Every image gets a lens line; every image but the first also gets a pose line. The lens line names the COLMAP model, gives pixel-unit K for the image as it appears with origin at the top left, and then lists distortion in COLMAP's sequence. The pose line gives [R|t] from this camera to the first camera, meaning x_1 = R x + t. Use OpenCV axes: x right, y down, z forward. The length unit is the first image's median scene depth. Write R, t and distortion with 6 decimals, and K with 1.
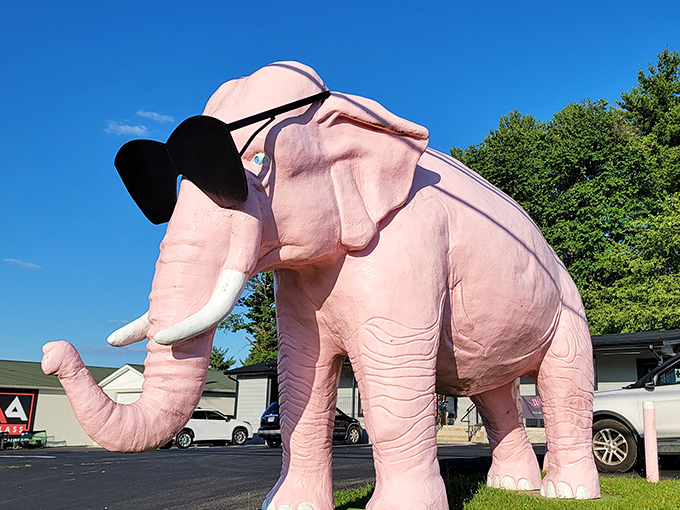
lens RADIAL K [[686.0, 0, 368.0], [0, 686.0, 241.9], [0, 0, 1]] dist [0.094550, 0.000000]
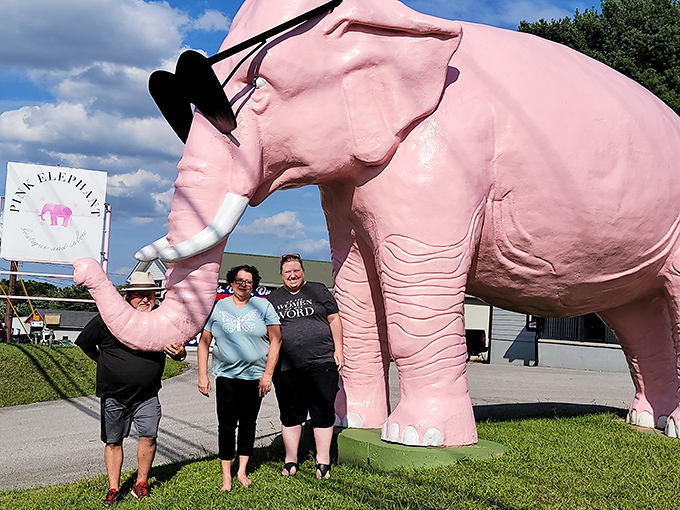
lens RADIAL K [[958.9, 0, 338.5], [0, 958.9, 248.2], [0, 0, 1]] dist [0.103168, 0.000000]
pose [[0.920195, 0.008906, -0.391359, 0.469389], [0.054622, 0.987040, 0.150892, -0.079773], [0.387631, -0.160227, 0.907783, -0.262341]]
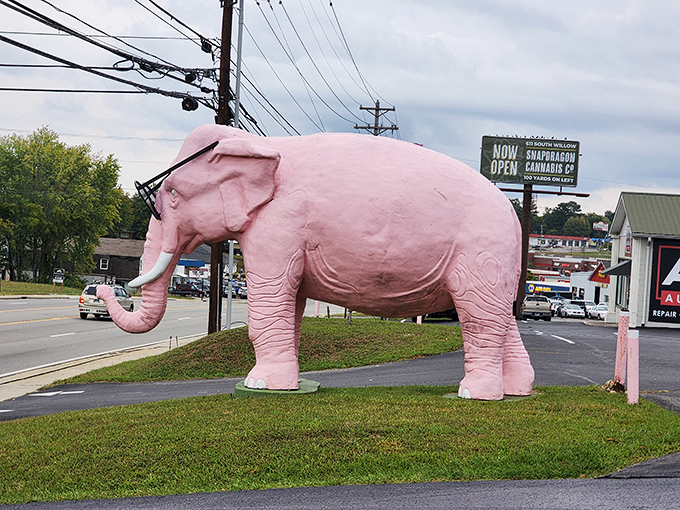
lens RADIAL K [[1362.0, 0, 339.7], [0, 1362.0, 254.8], [0, 0, 1]] dist [-0.565471, 0.000000]
pose [[0.605732, 0.037363, -0.794791, 2.839231], [0.152473, 0.974934, 0.162035, -0.445721], [0.780923, -0.219334, 0.584852, -0.794690]]
